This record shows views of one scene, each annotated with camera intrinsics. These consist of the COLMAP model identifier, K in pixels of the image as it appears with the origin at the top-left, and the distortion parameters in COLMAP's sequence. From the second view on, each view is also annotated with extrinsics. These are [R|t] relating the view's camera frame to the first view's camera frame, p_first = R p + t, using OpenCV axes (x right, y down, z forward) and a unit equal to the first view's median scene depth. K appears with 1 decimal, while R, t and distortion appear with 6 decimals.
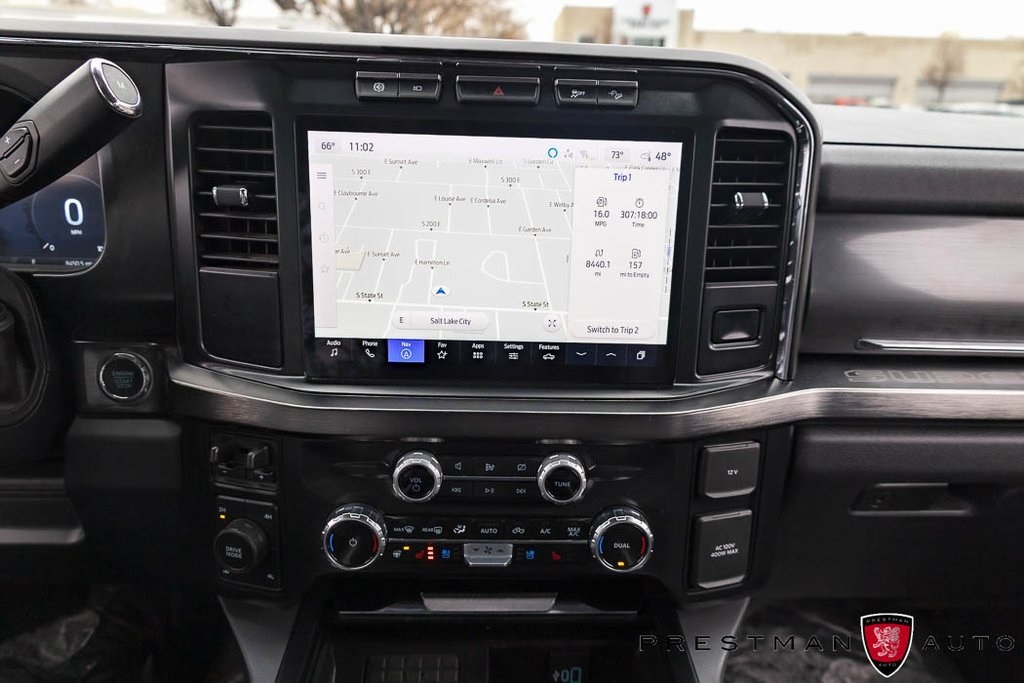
lens RADIAL K [[666.2, 0, 515.2], [0, 666.2, 338.0], [0, 0, 1]] dist [0.011236, 0.002270]
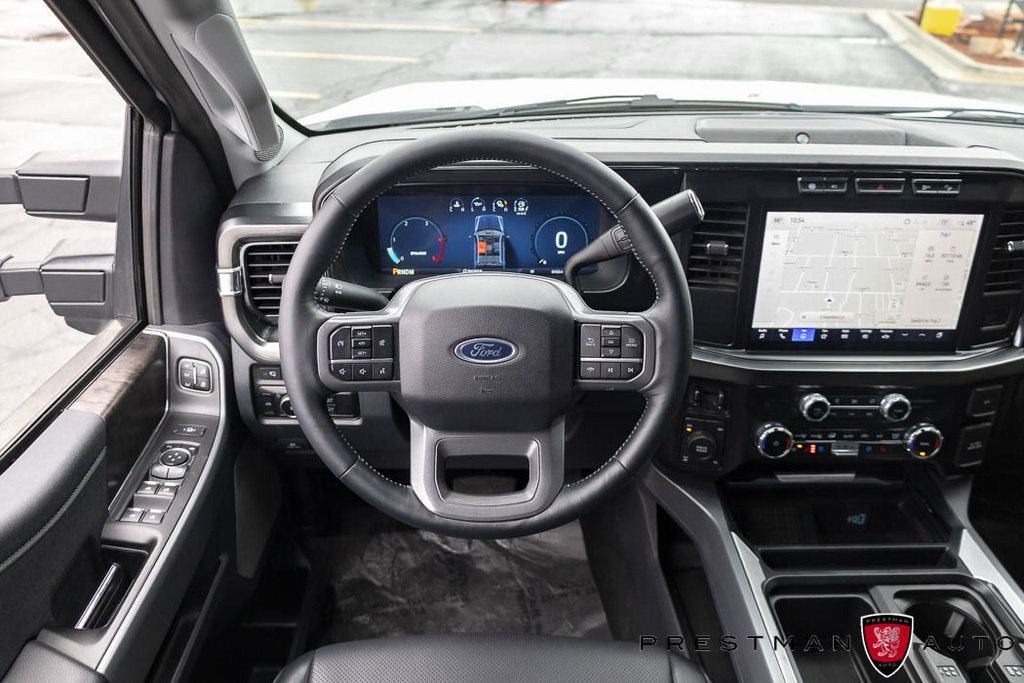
lens RADIAL K [[722.6, 0, 513.4], [0, 722.6, 341.8], [0, 0, 1]] dist [-0.049862, 0.019212]
pose [[0.999219, -0.008888, -0.038511, -0.837706], [0.015222, 0.985763, 0.167449, -0.281363], [0.036475, -0.167904, 0.985128, -0.833281]]
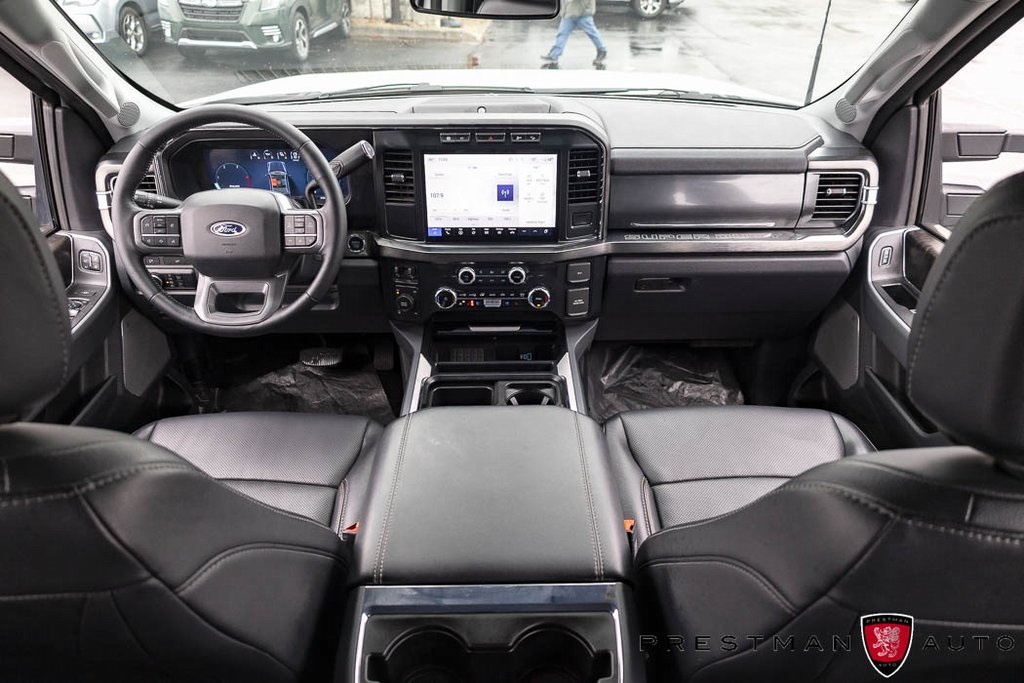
lens RADIAL K [[666.2, 0, 513.0], [0, 666.2, 339.2], [0, 0, 1]] dist [0.011236, 0.002270]
pose [[0.999059, -0.015877, -0.040357, 0.159787], [0.023740, 0.978984, 0.202552, -0.099844], [0.036293, -0.203319, 0.978440, -1.812318]]
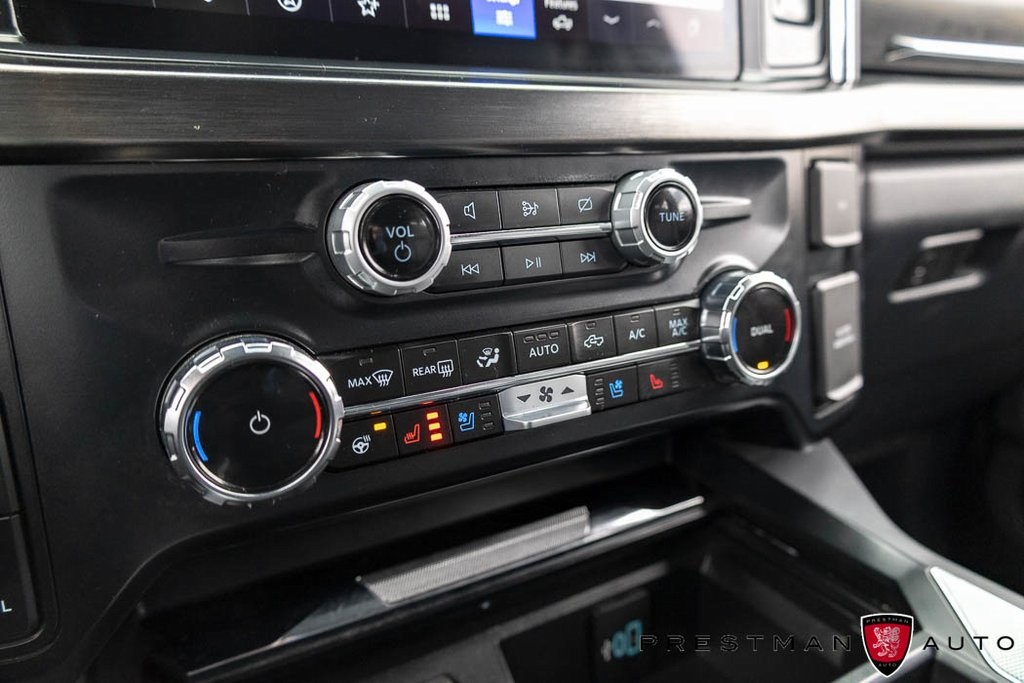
lens RADIAL K [[666.2, 0, 506.7], [0, 666.2, 340.2], [0, 0, 1]] dist [0.011236, 0.002270]
pose [[0.892641, -0.166649, 0.418832, -0.260361], [0.196865, 0.979982, -0.029645, 0.288771], [-0.405508, 0.108916, 0.907580, 0.571515]]
